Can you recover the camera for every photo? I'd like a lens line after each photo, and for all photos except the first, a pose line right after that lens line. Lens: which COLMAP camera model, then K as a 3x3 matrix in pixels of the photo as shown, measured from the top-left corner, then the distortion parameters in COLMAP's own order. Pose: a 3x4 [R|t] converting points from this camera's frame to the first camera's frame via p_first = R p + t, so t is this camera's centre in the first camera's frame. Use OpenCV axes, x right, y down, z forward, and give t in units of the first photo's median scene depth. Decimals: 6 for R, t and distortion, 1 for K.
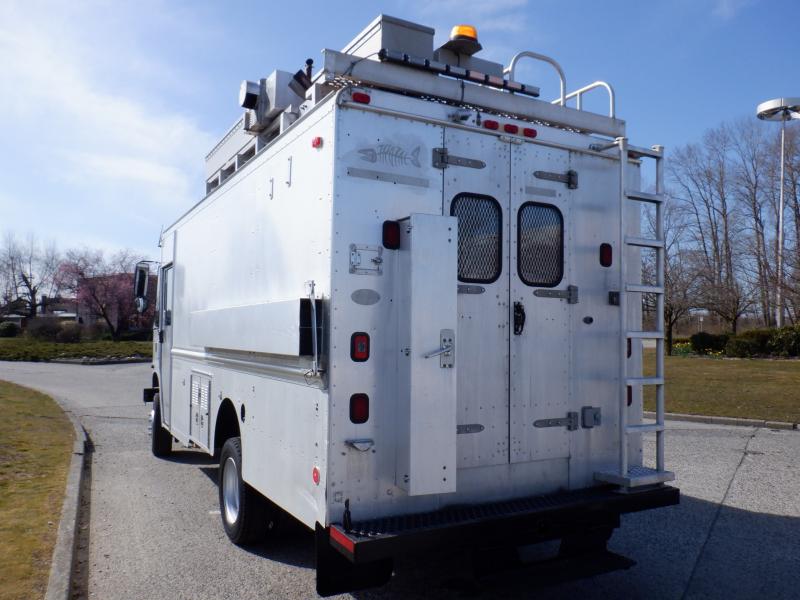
lens RADIAL K [[653.6, 0, 400.0], [0, 653.6, 300.0], [0, 0, 1]] dist [-0.019146, -0.006098]
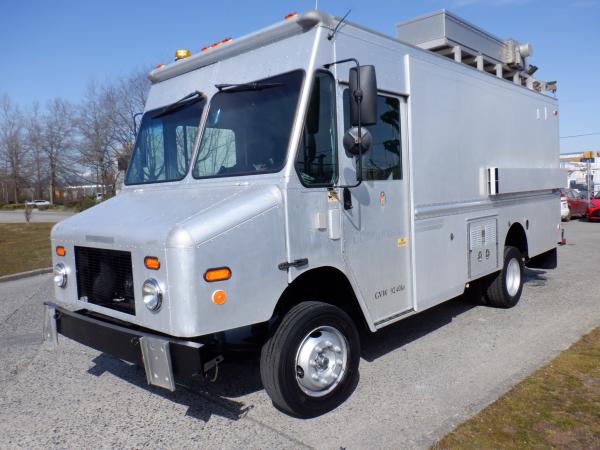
lens RADIAL K [[490.2, 0, 300.0], [0, 490.2, 225.0], [0, 0, 1]] dist [-0.019146, -0.006098]
pose [[-0.329317, -0.059021, 0.942373, -0.236924], [-0.005280, 0.998144, 0.060669, 0.016361], [-0.944205, 0.015004, -0.329018, 0.364742]]
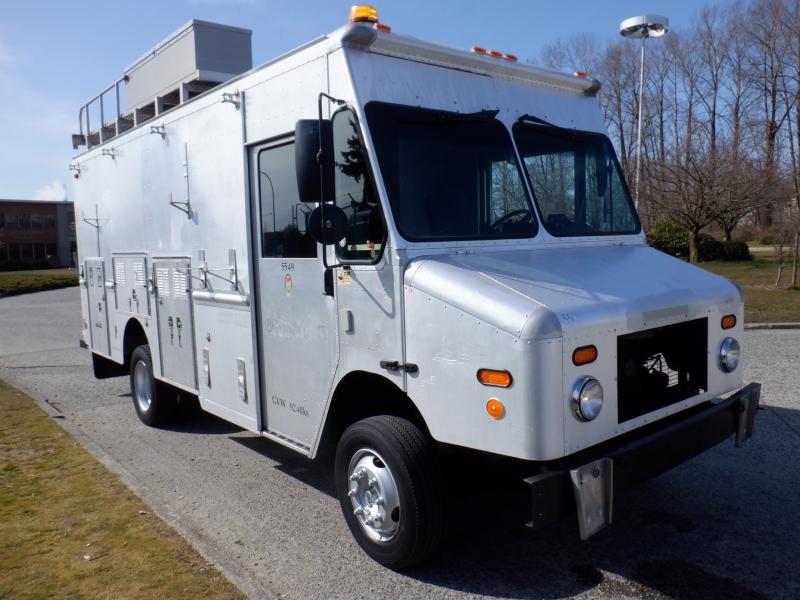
lens RADIAL K [[653.6, 0, 400.0], [0, 653.6, 300.0], [0, 0, 1]] dist [-0.019146, -0.006098]
pose [[0.969012, -0.056687, 0.240420, -0.076569], [0.026015, 0.991319, 0.128883, -0.001421], [-0.245639, -0.118635, 0.962075, 0.035022]]
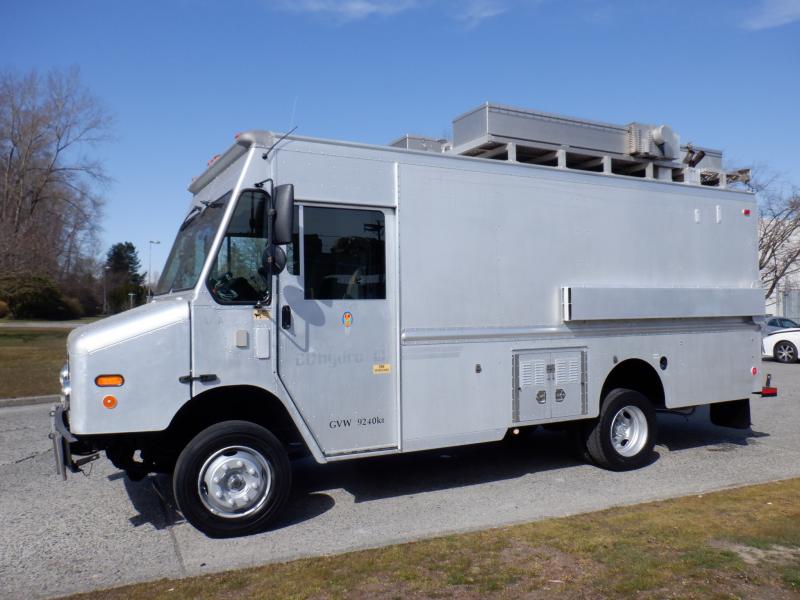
lens RADIAL K [[653.6, 0, 400.0], [0, 653.6, 300.0], [0, 0, 1]] dist [-0.019146, -0.006098]
pose [[0.002282, 0.003487, 0.999991, -0.288753], [-0.041788, 0.999121, -0.003389, 0.011728], [-0.999124, -0.041780, 0.002426, 0.275022]]
